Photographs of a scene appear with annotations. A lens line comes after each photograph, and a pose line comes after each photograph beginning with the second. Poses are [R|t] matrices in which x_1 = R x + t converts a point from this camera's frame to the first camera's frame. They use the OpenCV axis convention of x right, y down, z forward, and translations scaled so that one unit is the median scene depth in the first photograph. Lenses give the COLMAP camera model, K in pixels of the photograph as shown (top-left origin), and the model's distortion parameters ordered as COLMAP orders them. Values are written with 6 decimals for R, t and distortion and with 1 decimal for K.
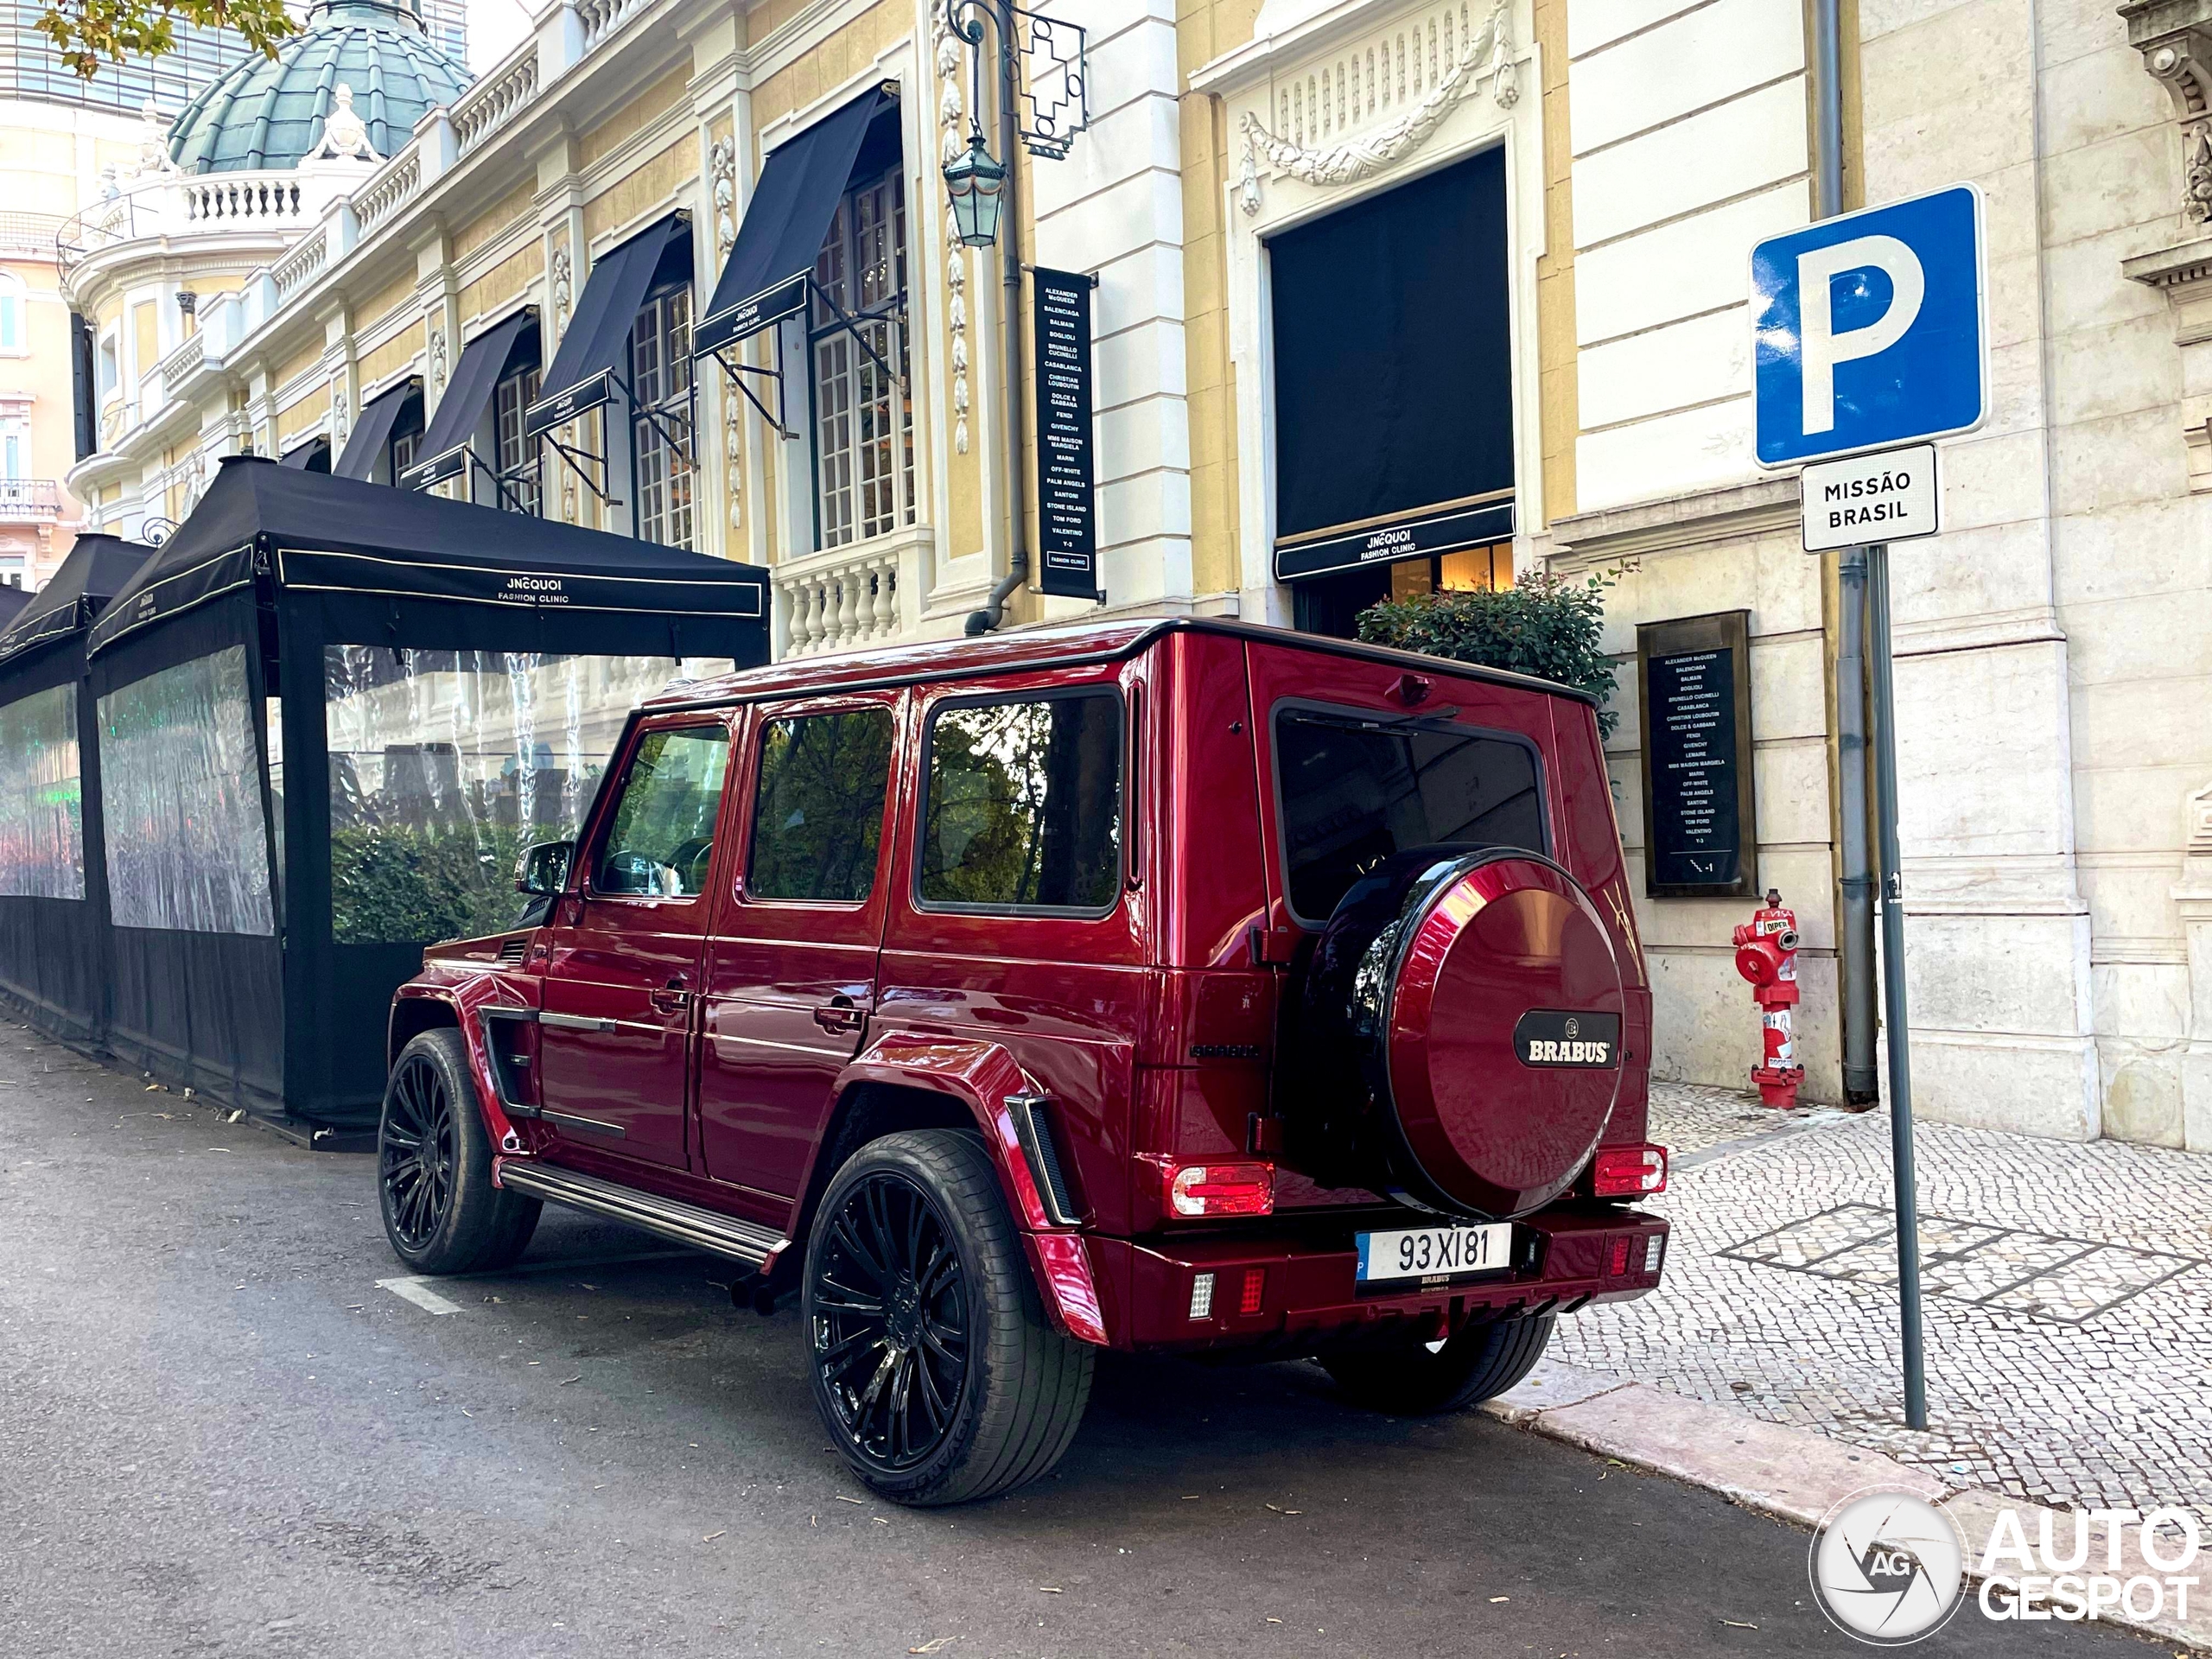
lens RADIAL K [[1952.4, 0, 1106.6], [0, 1952.4, 765.5], [0, 0, 1]] dist [0.065148, -0.077619]
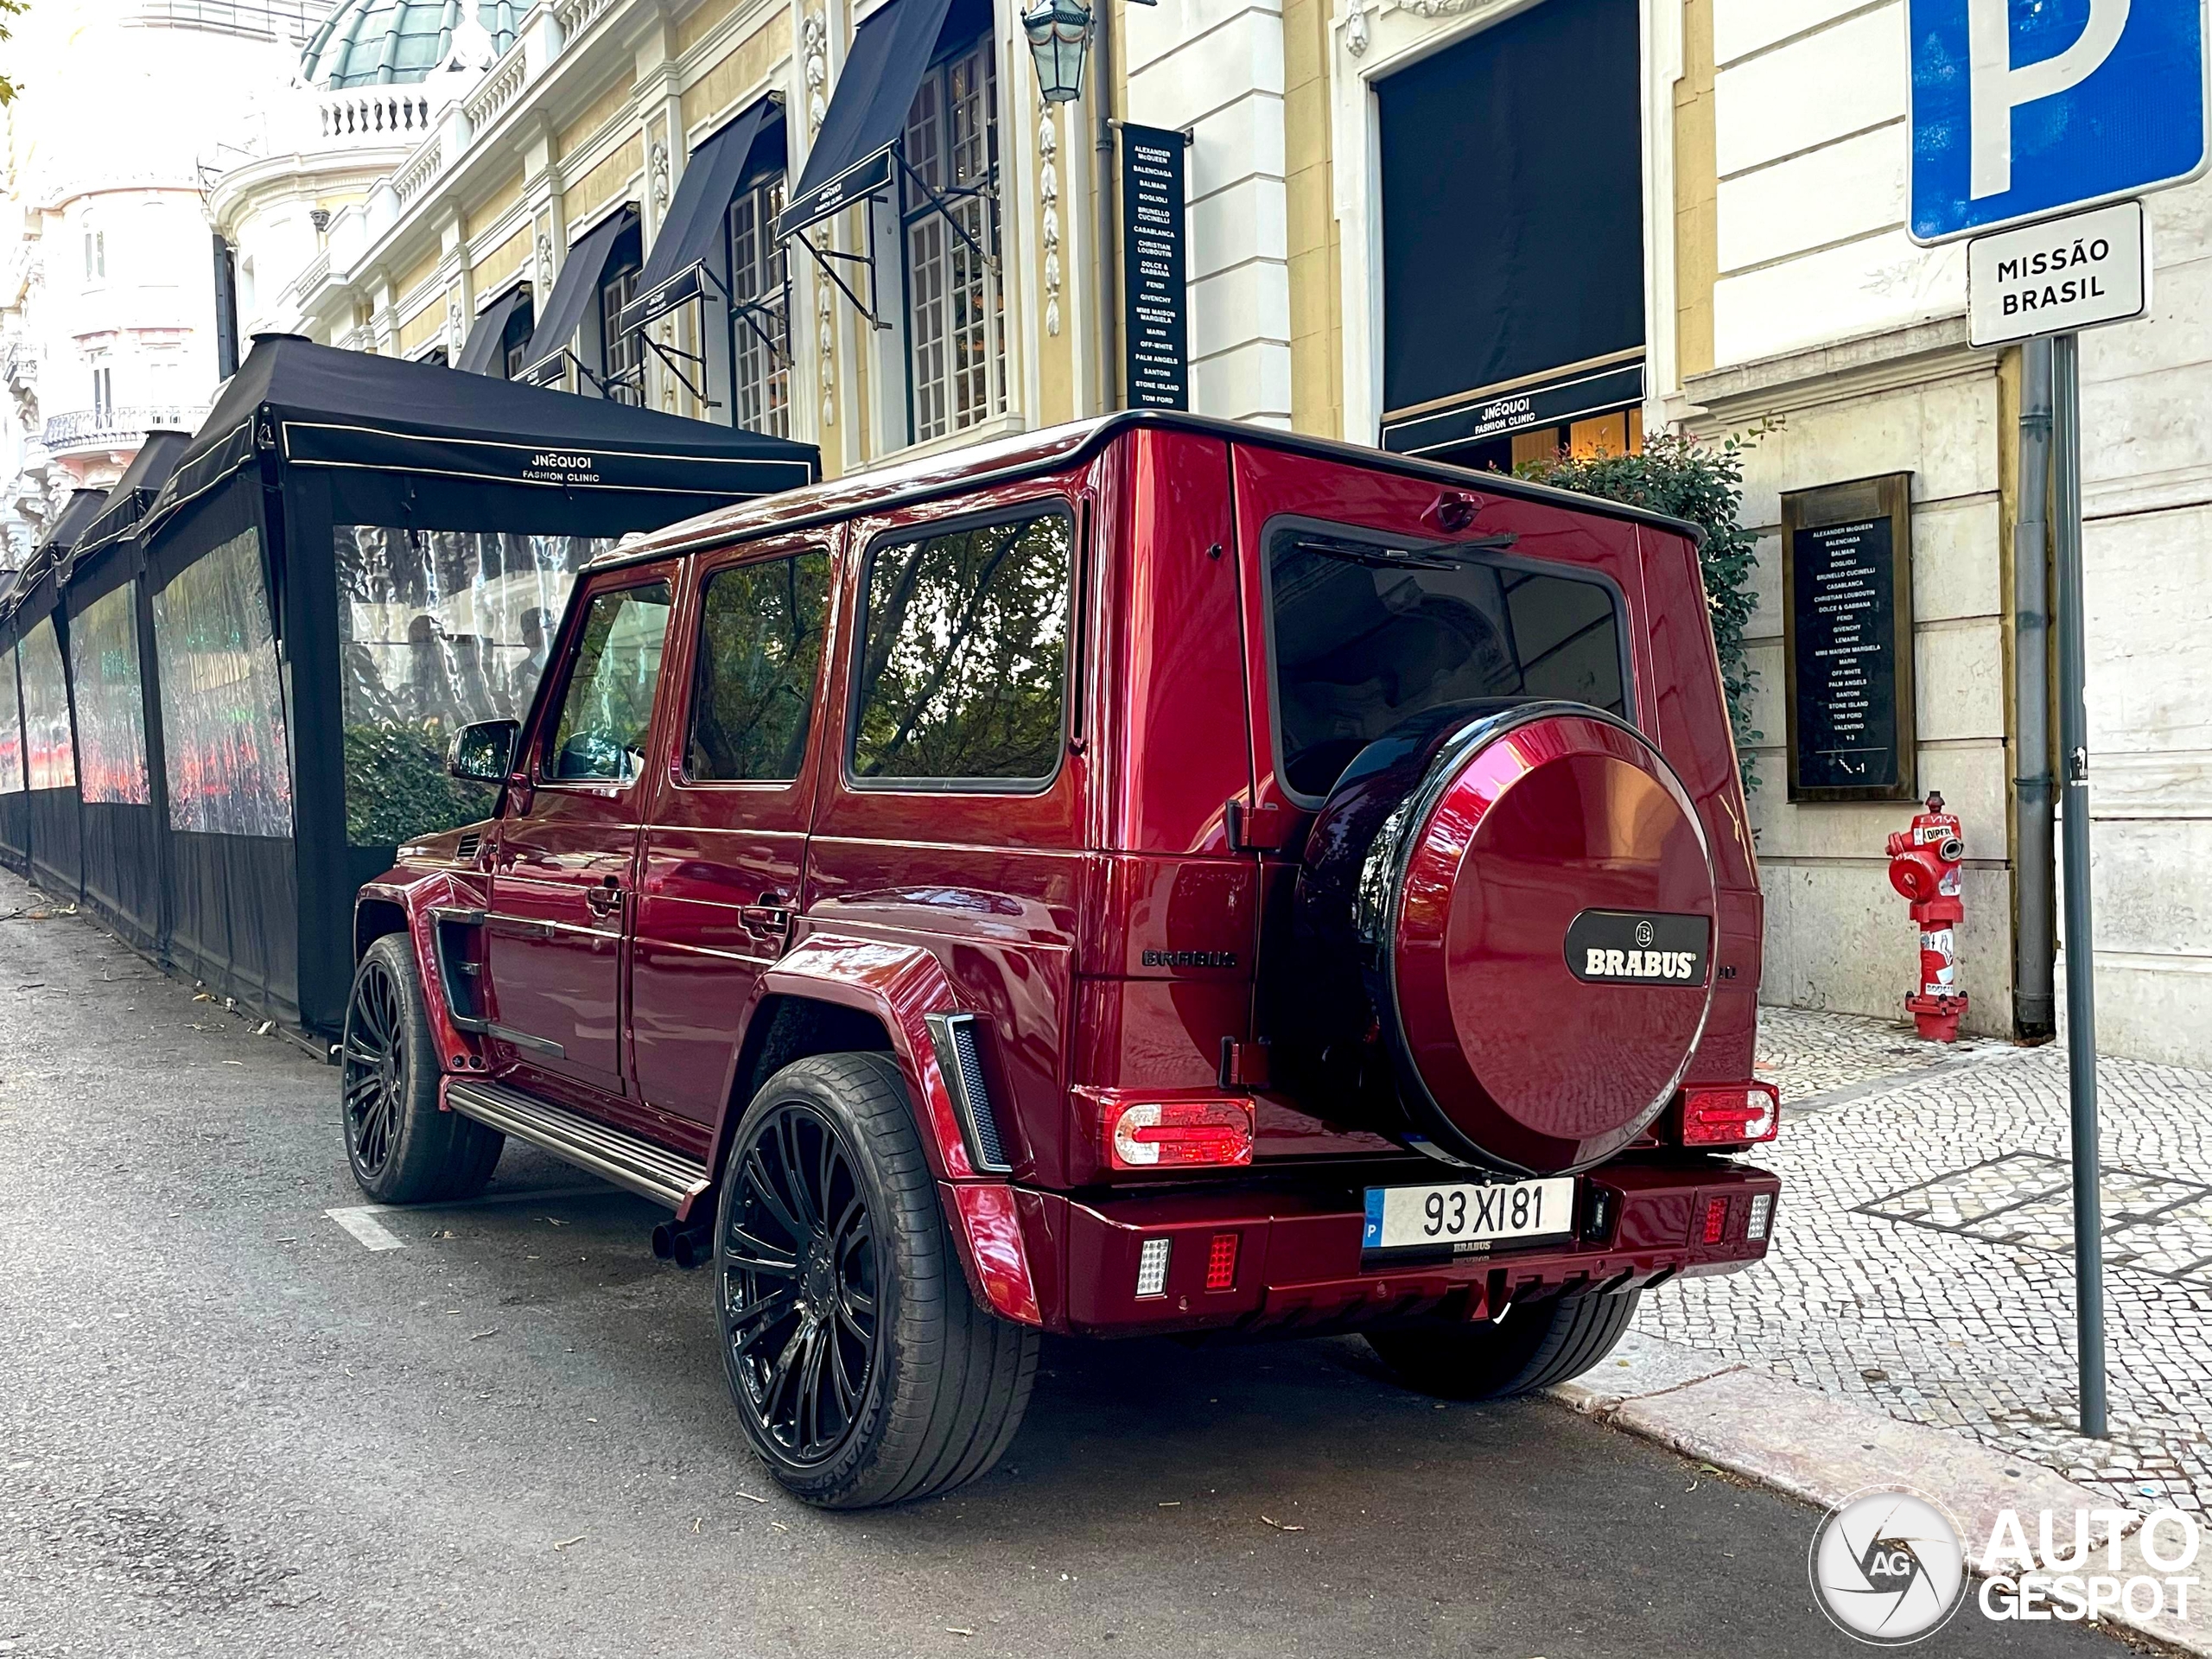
lens RADIAL K [[1952.4, 0, 1106.6], [0, 1952.4, 765.5], [0, 0, 1]] dist [0.065148, -0.077619]
pose [[0.996966, 0.001729, -0.077818, 0.040268], [0.001205, 0.999291, 0.037641, 0.017851], [0.077828, -0.037621, 0.996257, 0.099661]]
